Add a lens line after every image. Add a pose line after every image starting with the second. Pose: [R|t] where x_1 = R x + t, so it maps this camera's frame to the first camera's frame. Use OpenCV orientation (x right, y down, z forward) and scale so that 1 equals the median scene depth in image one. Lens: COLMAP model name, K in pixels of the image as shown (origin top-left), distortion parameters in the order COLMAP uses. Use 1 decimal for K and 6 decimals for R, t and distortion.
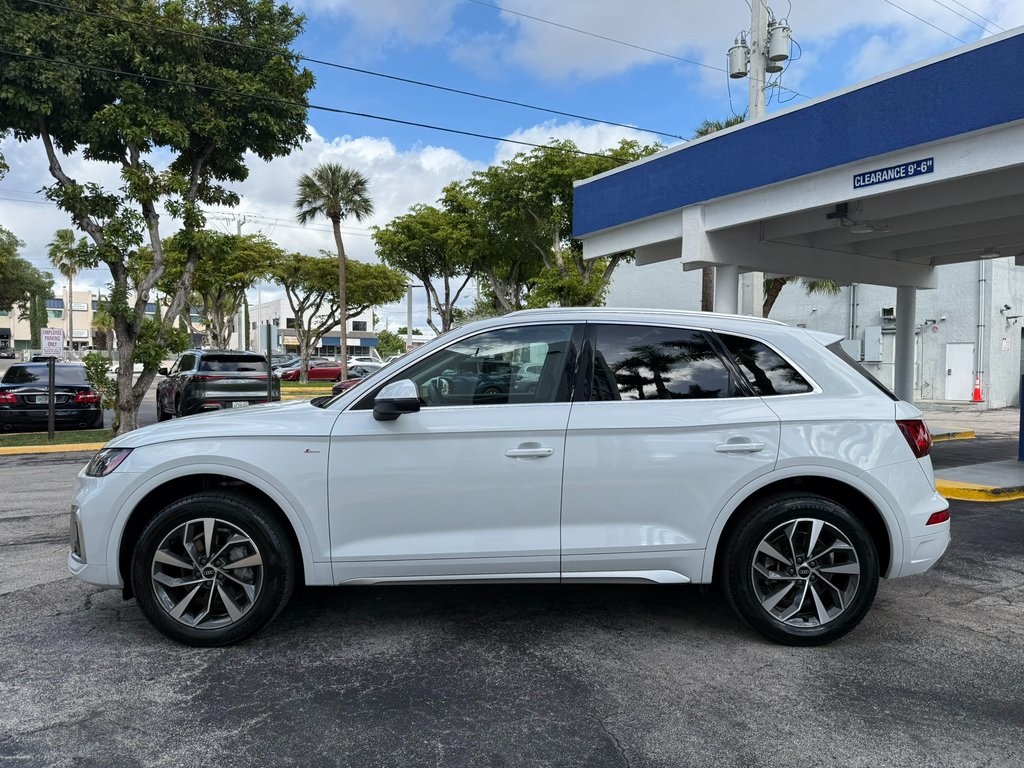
lens RADIAL K [[717.8, 0, 529.9], [0, 717.8, 402.6], [0, 0, 1]] dist [0.032098, -0.037756]
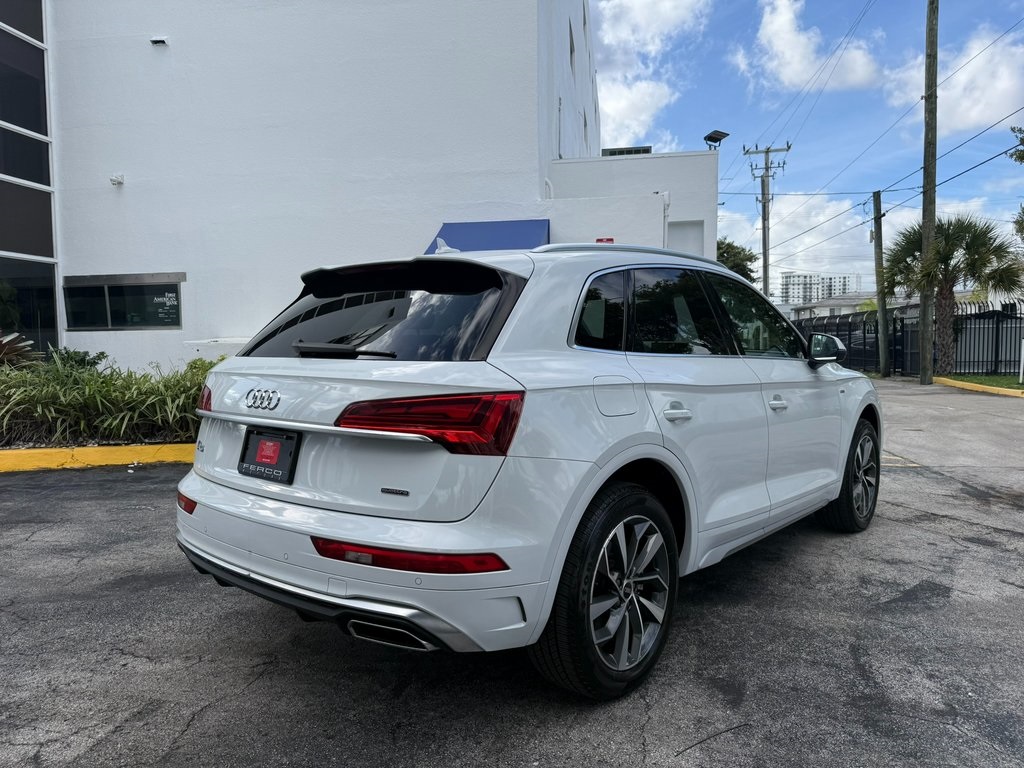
lens RADIAL K [[727.0, 0, 513.8], [0, 727.0, 372.1], [0, 0, 1]] dist [0.025407, -0.021733]
pose [[-0.674909, 0.026186, -0.737436, 0.458455], [-0.034413, 0.997166, 0.066904, -0.024420], [0.737098, 0.070531, -0.672095, 0.894636]]
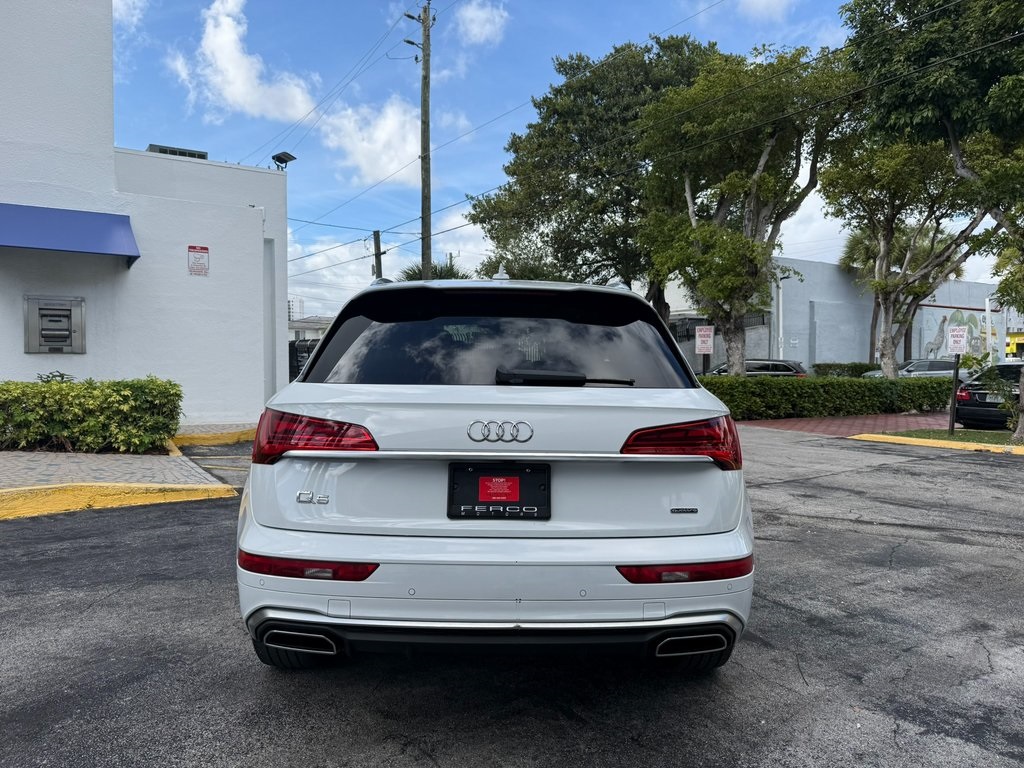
lens RADIAL K [[729.6, 0, 513.9], [0, 729.6, 380.8], [0, 0, 1]] dist [0.045030, -0.055463]
pose [[-0.013045, 0.016367, -0.999781, 0.591200], [-0.057990, 0.998171, 0.017098, -0.012572], [0.998232, 0.058201, -0.012072, 0.597771]]
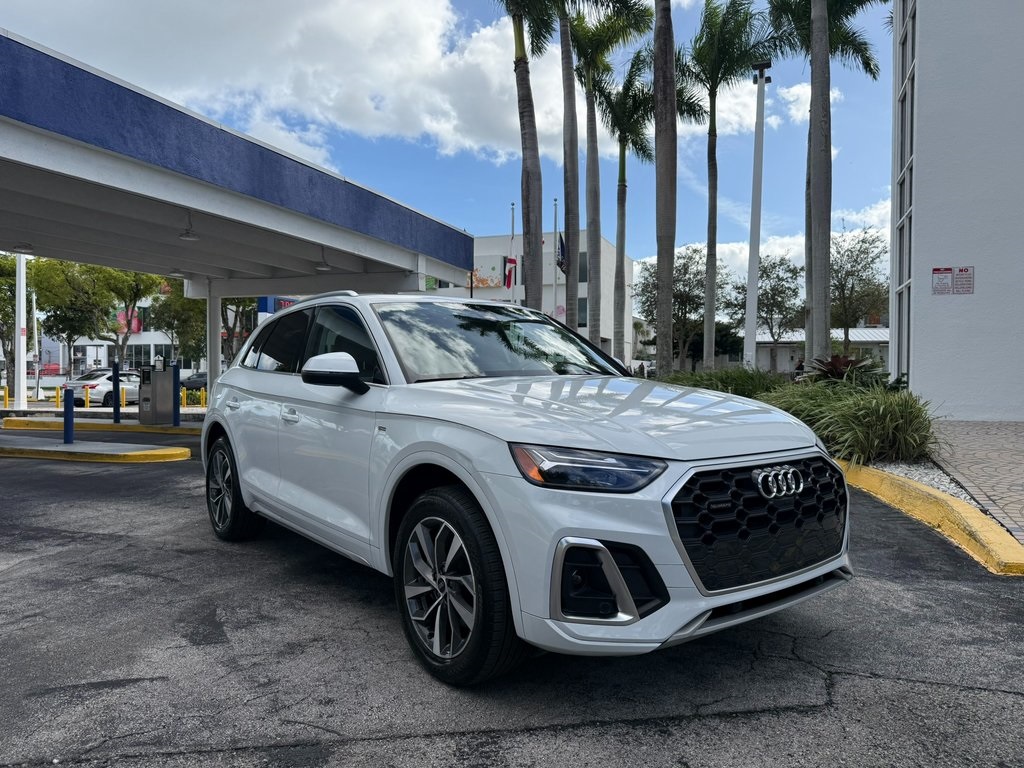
lens RADIAL K [[717.2, 0, 512.0], [0, 717.2, 384.0], [0, 0, 1]] dist [0.044994, -0.063573]
pose [[-0.580012, -0.026647, 0.814172, -0.530680], [0.031458, 0.997987, 0.055074, -0.025487], [-0.814000, 0.057556, -0.578006, 0.875027]]
